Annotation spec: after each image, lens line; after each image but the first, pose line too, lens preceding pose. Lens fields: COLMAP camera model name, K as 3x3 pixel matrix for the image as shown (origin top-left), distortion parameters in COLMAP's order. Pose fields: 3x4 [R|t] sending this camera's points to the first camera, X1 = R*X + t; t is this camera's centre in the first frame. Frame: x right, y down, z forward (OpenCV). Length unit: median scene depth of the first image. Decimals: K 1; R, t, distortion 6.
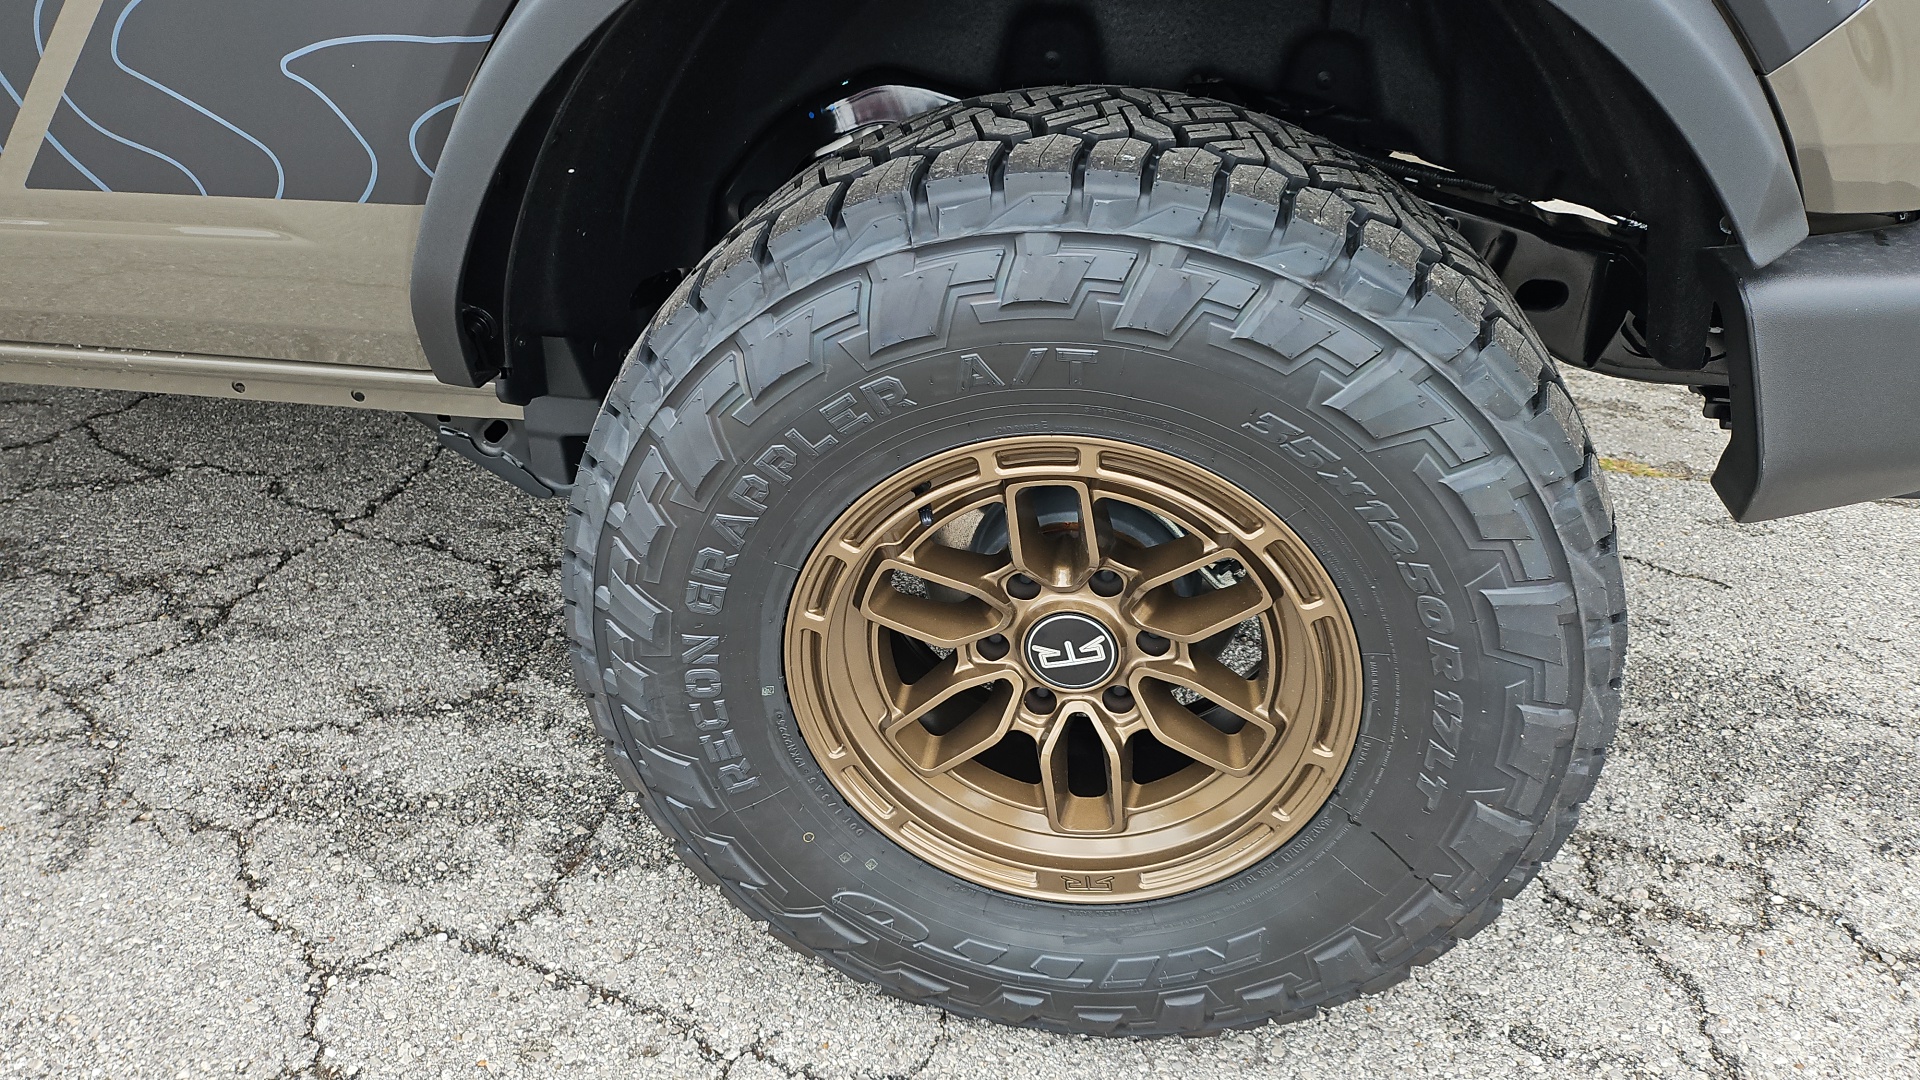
lens RADIAL K [[1340.3, 0, 998.4], [0, 1340.3, 545.1], [0, 0, 1]] dist [0.067906, -0.075308]
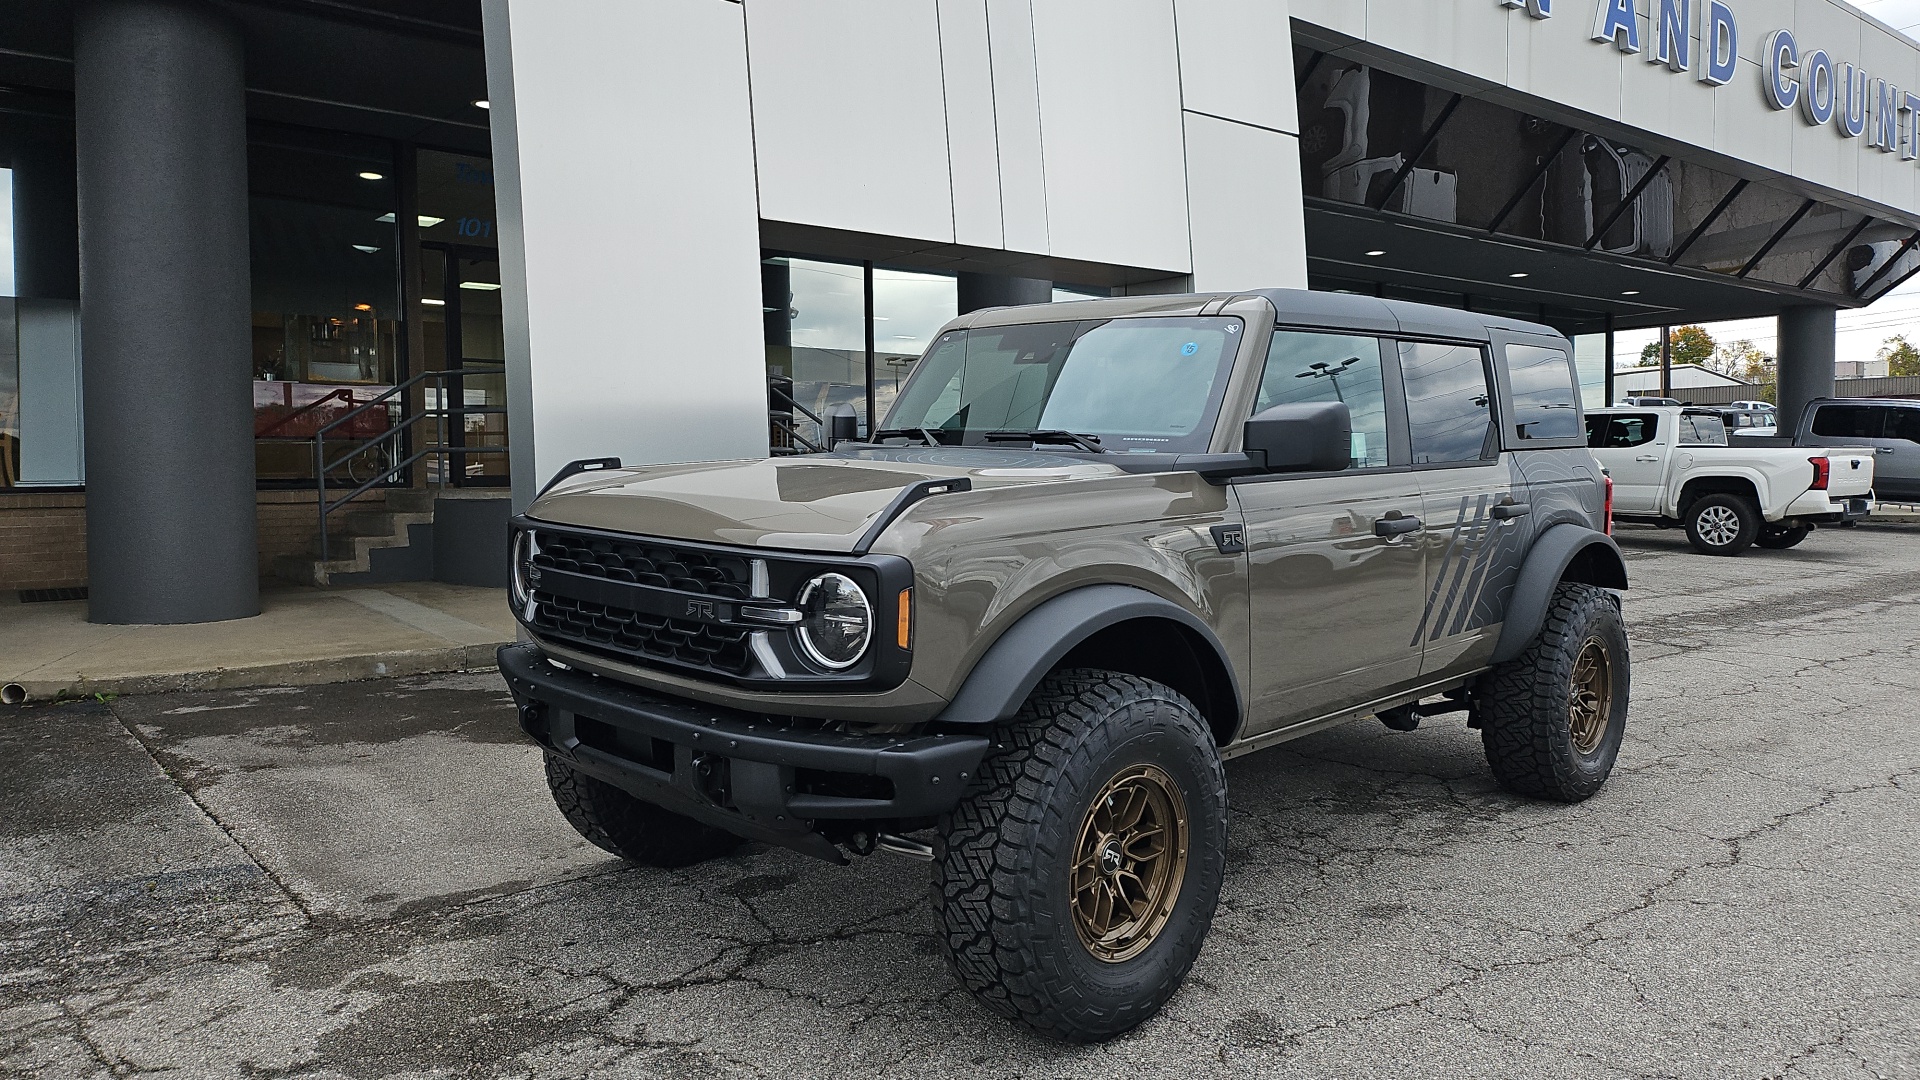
lens RADIAL K [[1324.7, 0, 978.8], [0, 1324.7, 532.4], [0, 0, 1]] dist [0.079674, -0.070857]
pose [[0.583337, -0.069453, 0.809256, -4.786939], [0.426124, 0.874379, -0.232121, -0.203790], [-0.691474, 0.480248, 0.539653, -0.343141]]
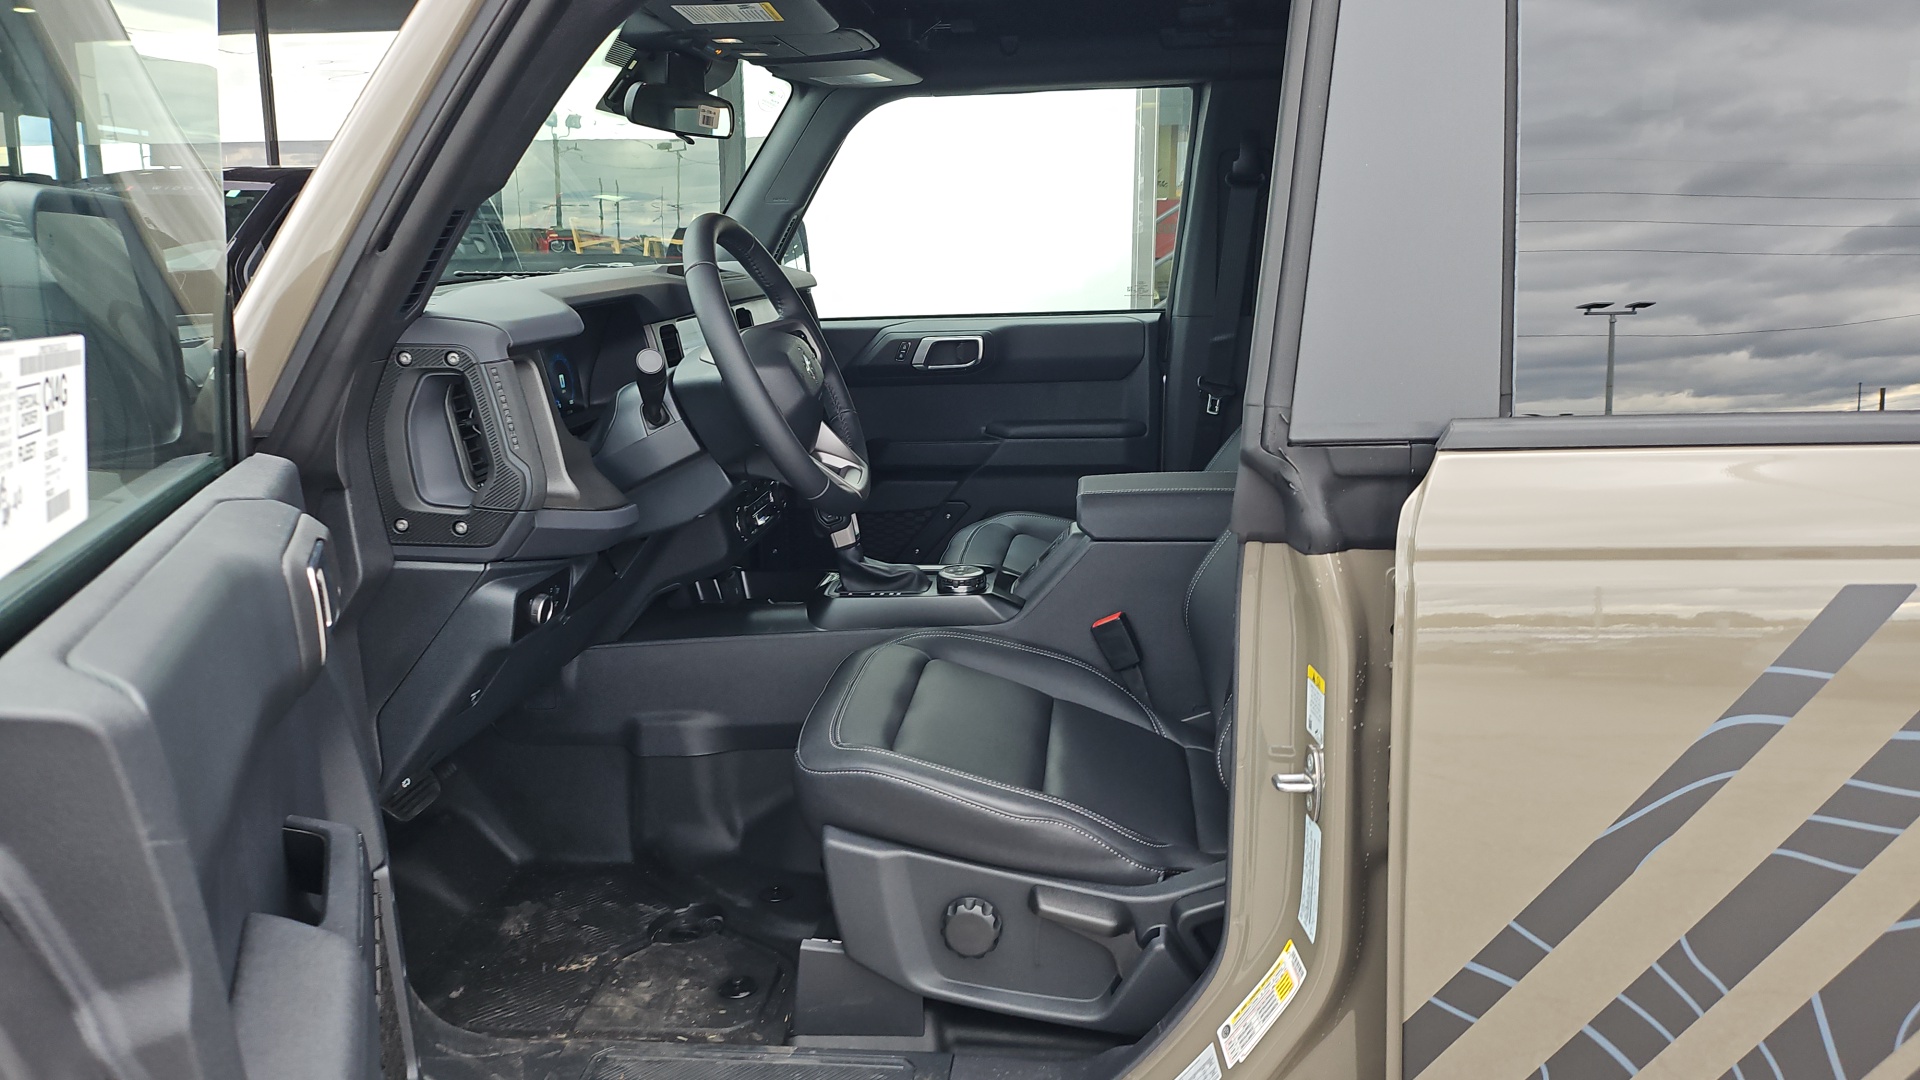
lens RADIAL K [[1340.3, 0, 998.4], [0, 1340.3, 545.1], [0, 0, 1]] dist [0.067906, -0.075308]
pose [[0.997712, -0.031396, 0.059883, -1.284317], [0.049386, 0.943301, -0.328243, -0.376433], [-0.046182, 0.330450, 0.942693, -0.032929]]
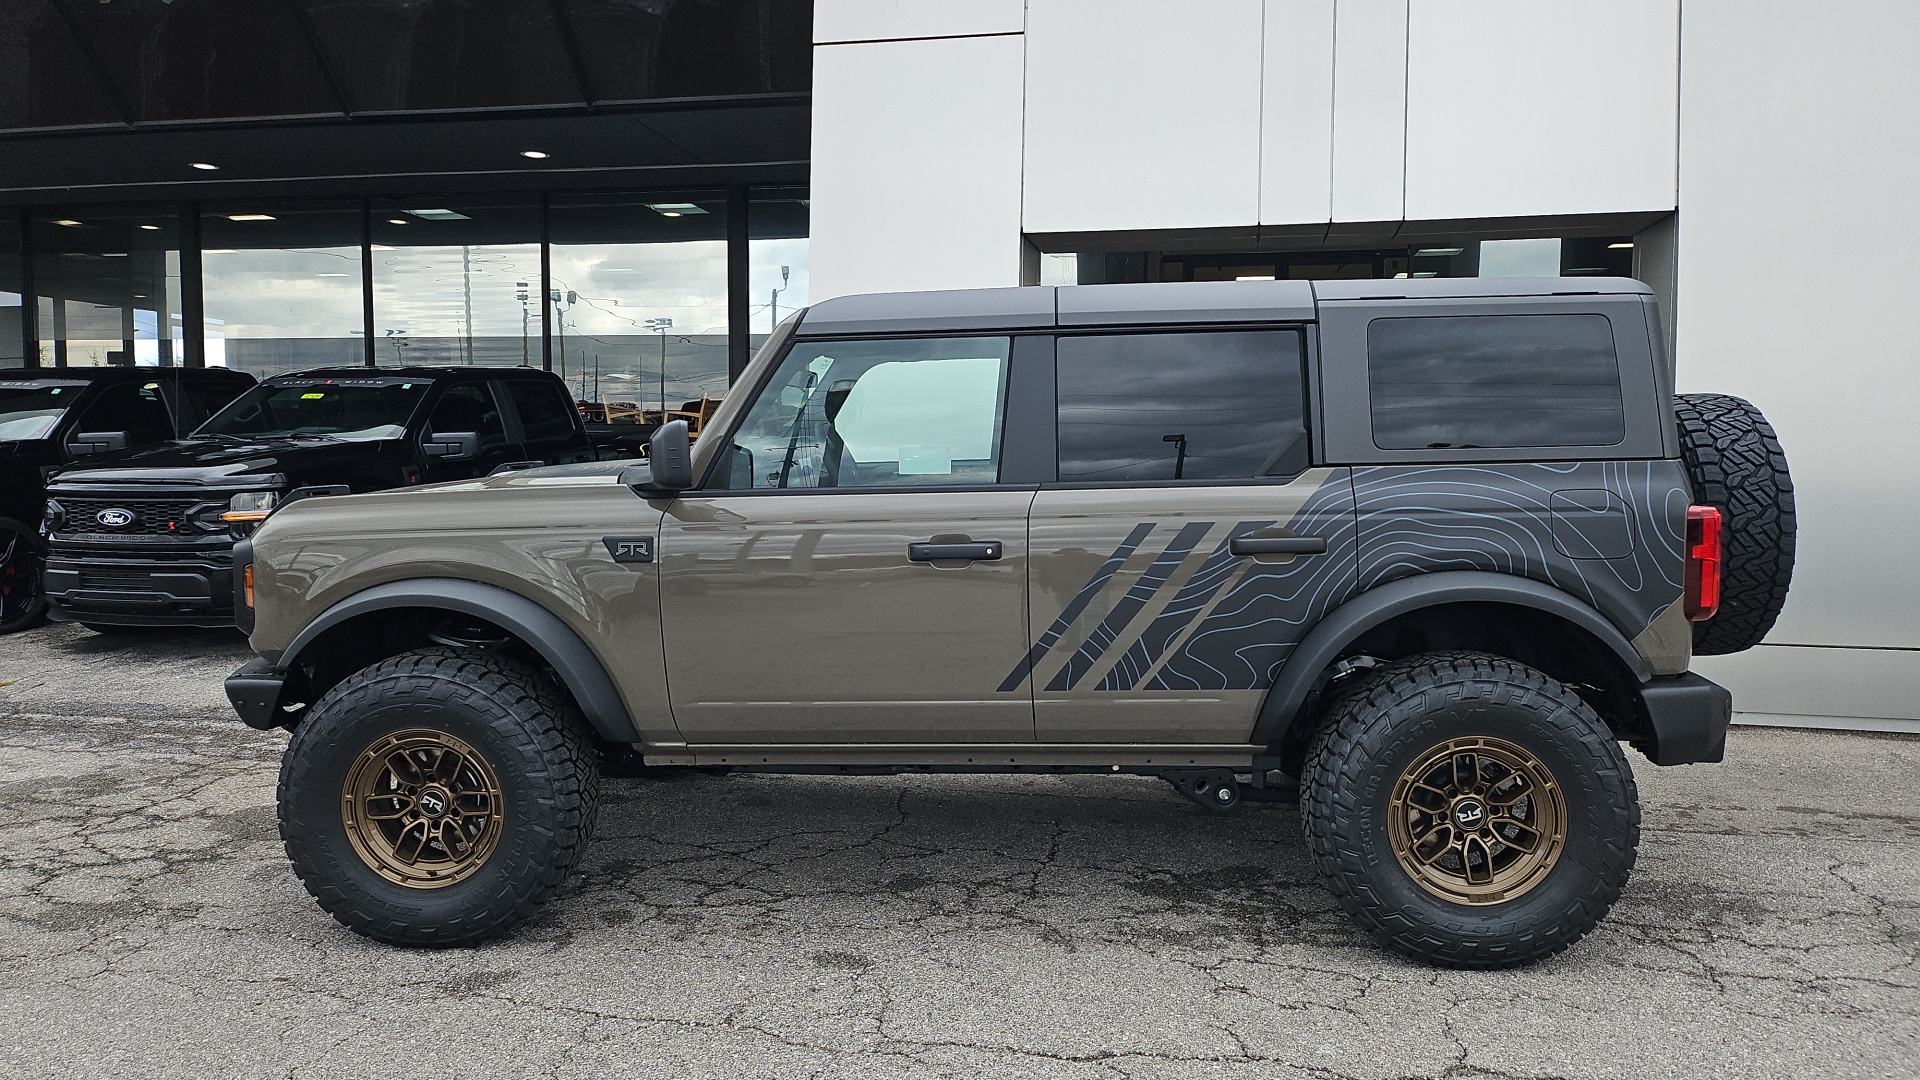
lens RADIAL K [[1324.7, 0, 978.8], [0, 1324.7, 532.4], [0, 0, 1]] dist [0.079674, -0.070857]
pose [[0.996850, -0.028123, 0.074159, -1.321397], [0.058265, 0.894055, -0.444153, 0.821133], [-0.053811, 0.447074, 0.892877, -2.084971]]
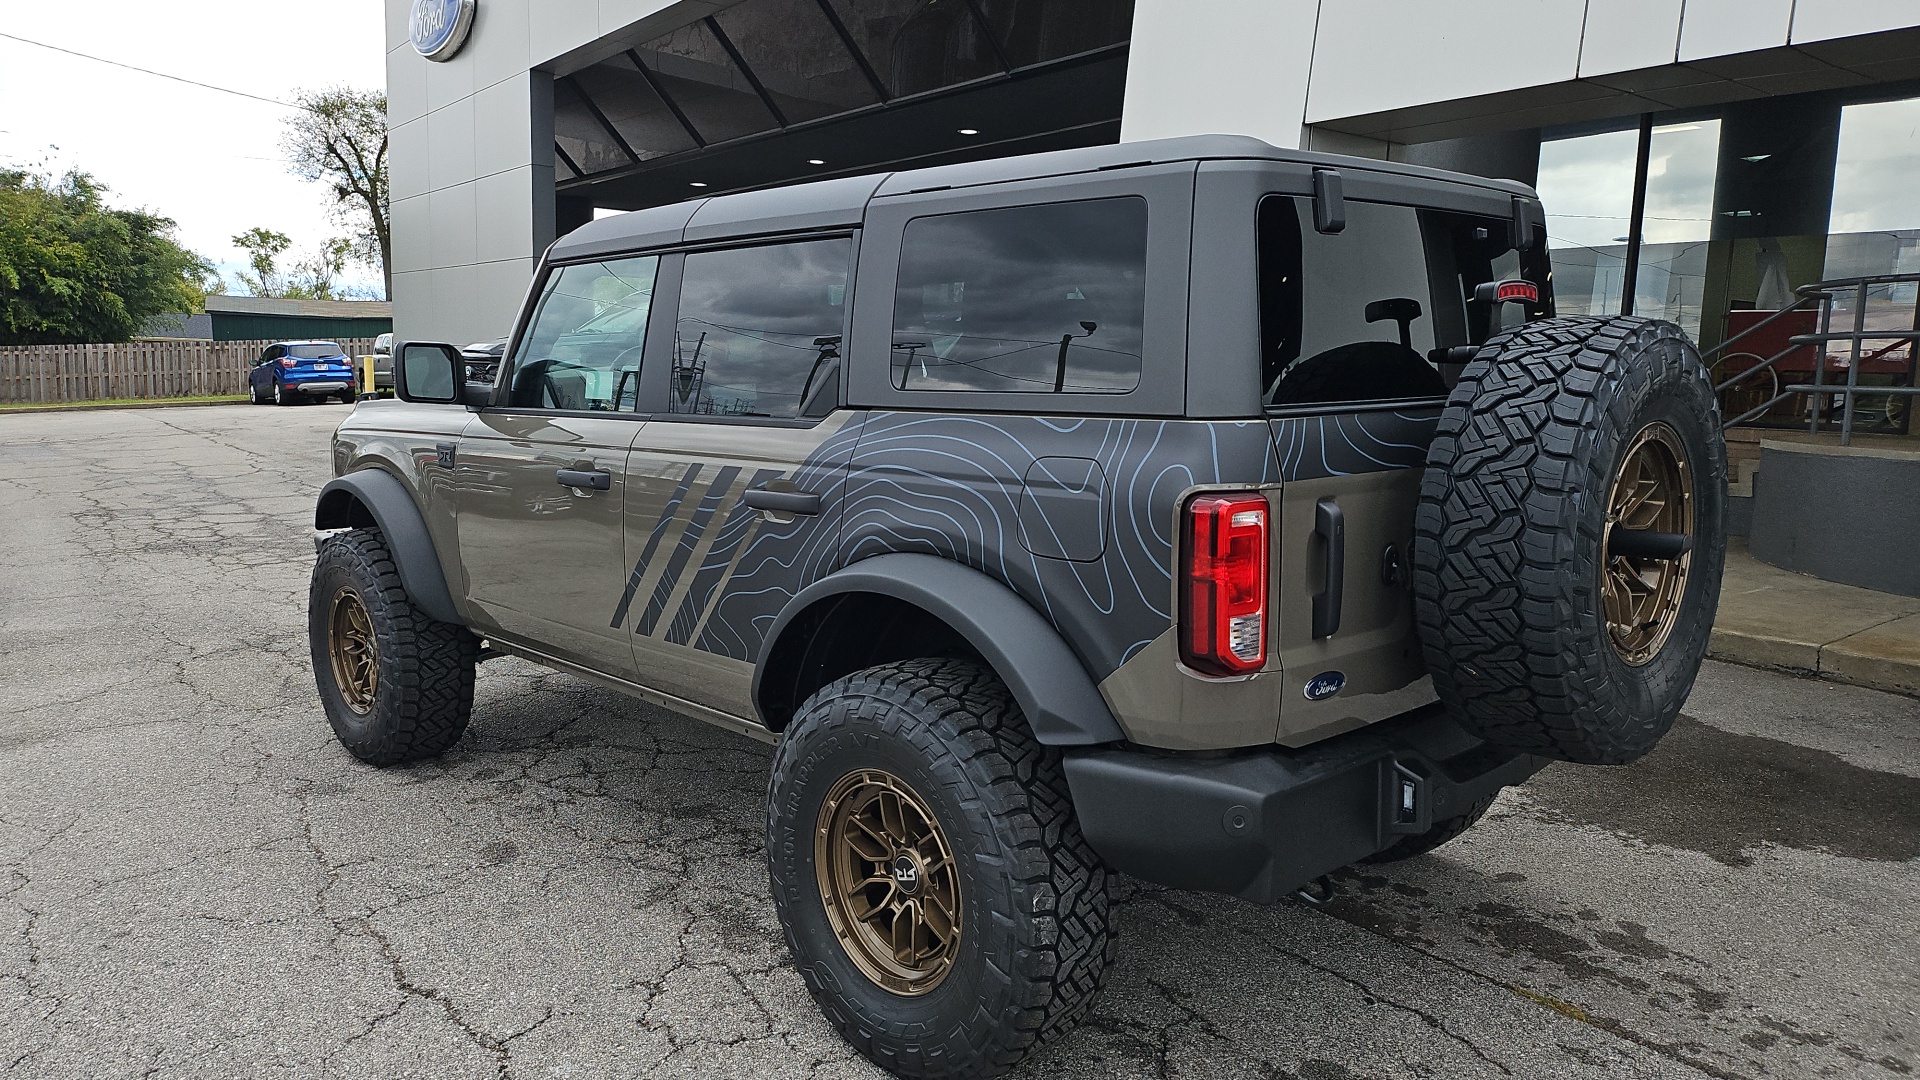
lens RADIAL K [[1323.2, 0, 979.5], [0, 1323.2, 550.9], [0, 0, 1]] dist [0.078289, -0.067496]
pose [[0.793911, 0.081707, -0.602519, 1.557949], [-0.315625, 0.902346, -0.293518, 0.214837], [0.519698, 0.423197, 0.742171, -0.974104]]
